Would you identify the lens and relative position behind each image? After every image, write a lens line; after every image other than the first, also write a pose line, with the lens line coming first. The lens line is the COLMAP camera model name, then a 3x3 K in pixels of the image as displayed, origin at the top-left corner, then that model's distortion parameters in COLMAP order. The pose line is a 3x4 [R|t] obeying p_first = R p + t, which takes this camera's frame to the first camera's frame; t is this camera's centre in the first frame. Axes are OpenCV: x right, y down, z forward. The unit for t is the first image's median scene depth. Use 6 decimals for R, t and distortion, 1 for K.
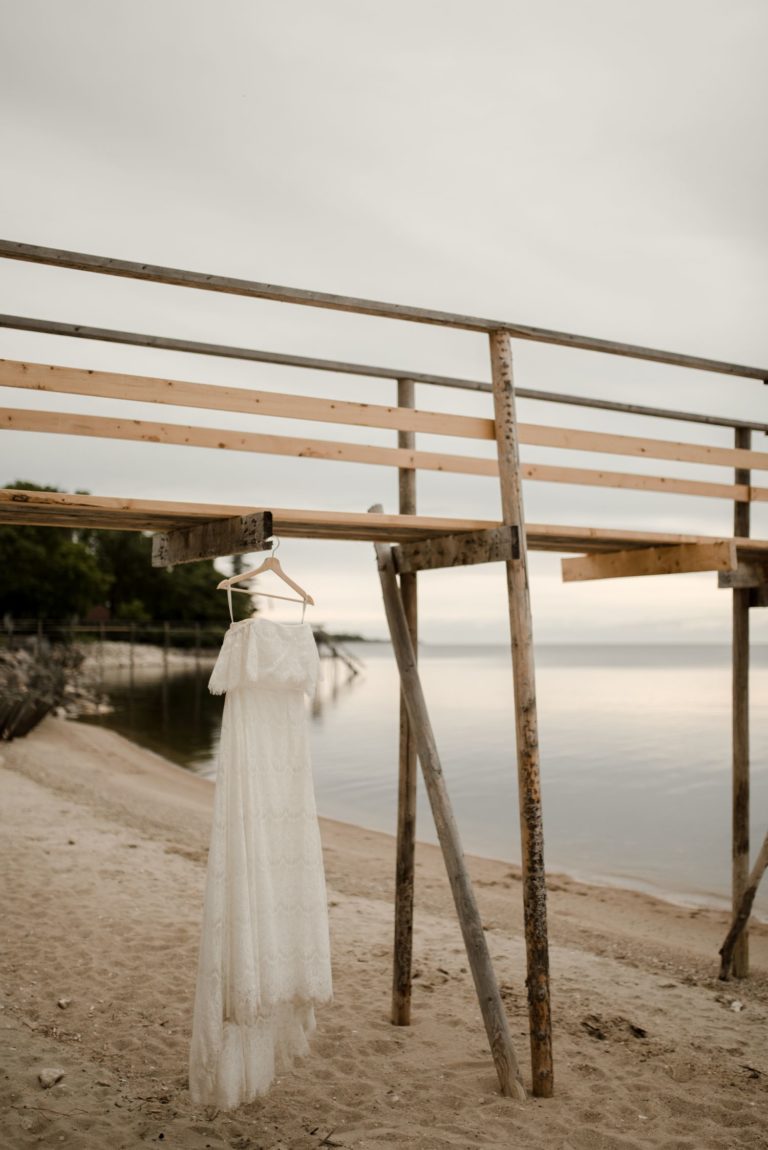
lens RADIAL K [[1130.4, 0, 364.1], [0, 1130.4, 573.6], [0, 0, 1]] dist [0.008553, 0.000000]
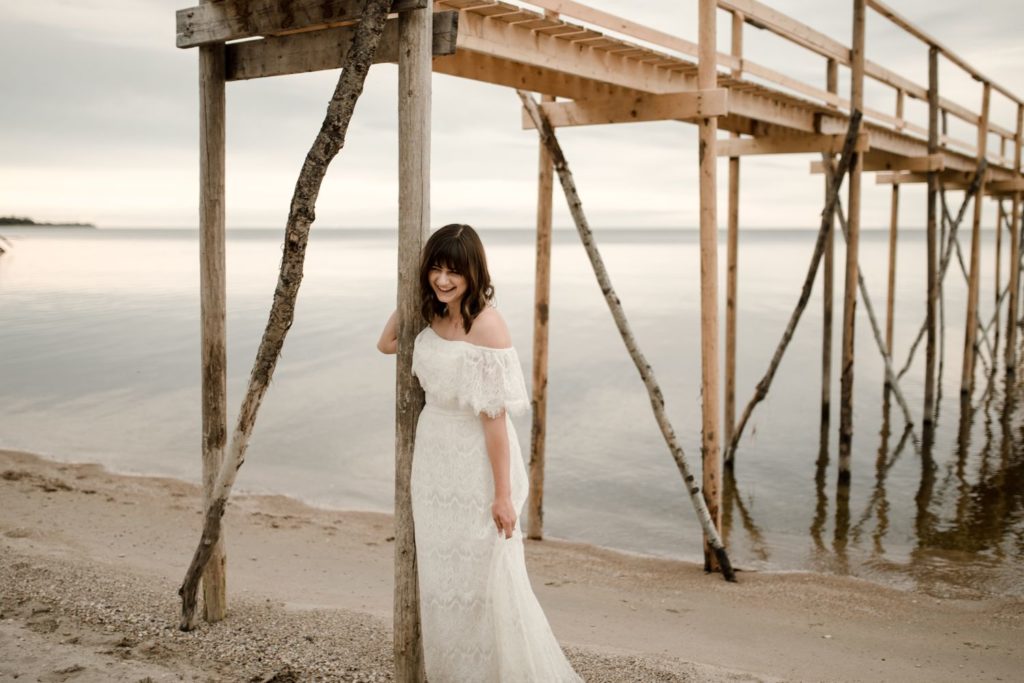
lens RADIAL K [[1006.6, 0, 500.7], [0, 1006.6, 349.4], [0, 0, 1]] dist [0.008553, 0.000000]
pose [[0.907732, -0.046395, 0.416977, 0.261520], [-0.031256, 0.983627, 0.177487, 0.083601], [-0.418384, -0.174144, 0.891420, 0.437115]]
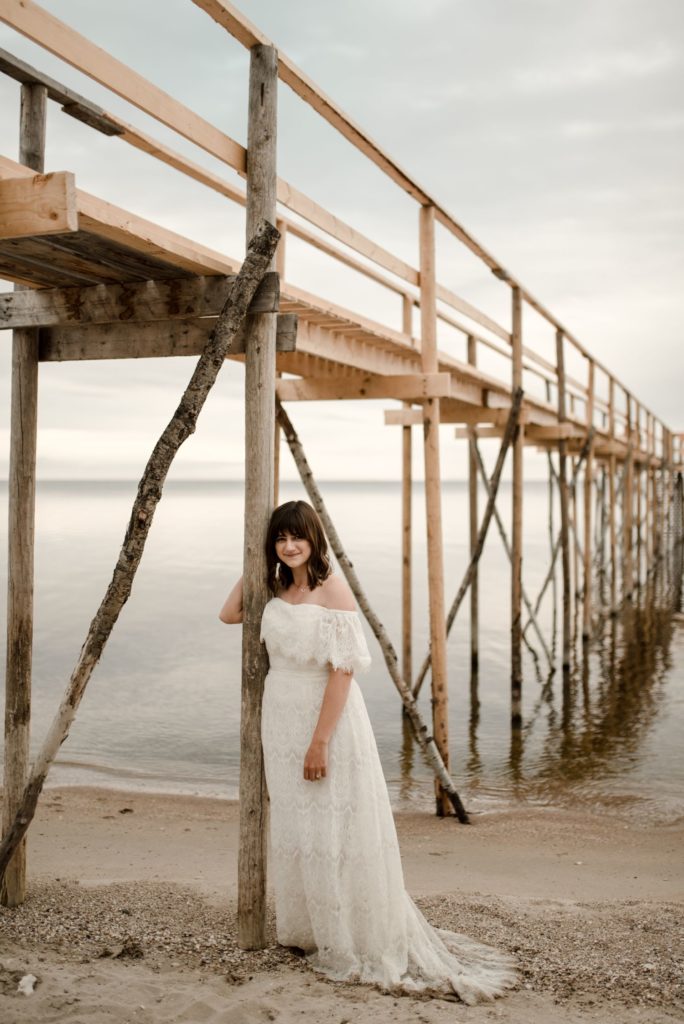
lens RADIAL K [[1006.6, 0, 350.8], [0, 1006.6, 504.4], [0, 0, 1]] dist [0.008553, 0.000000]
pose [[0.759365, -0.008831, 0.650605, 0.103383], [-0.048554, 0.996351, 0.070195, 0.071526], [-0.648851, -0.084893, 0.756165, 0.469665]]
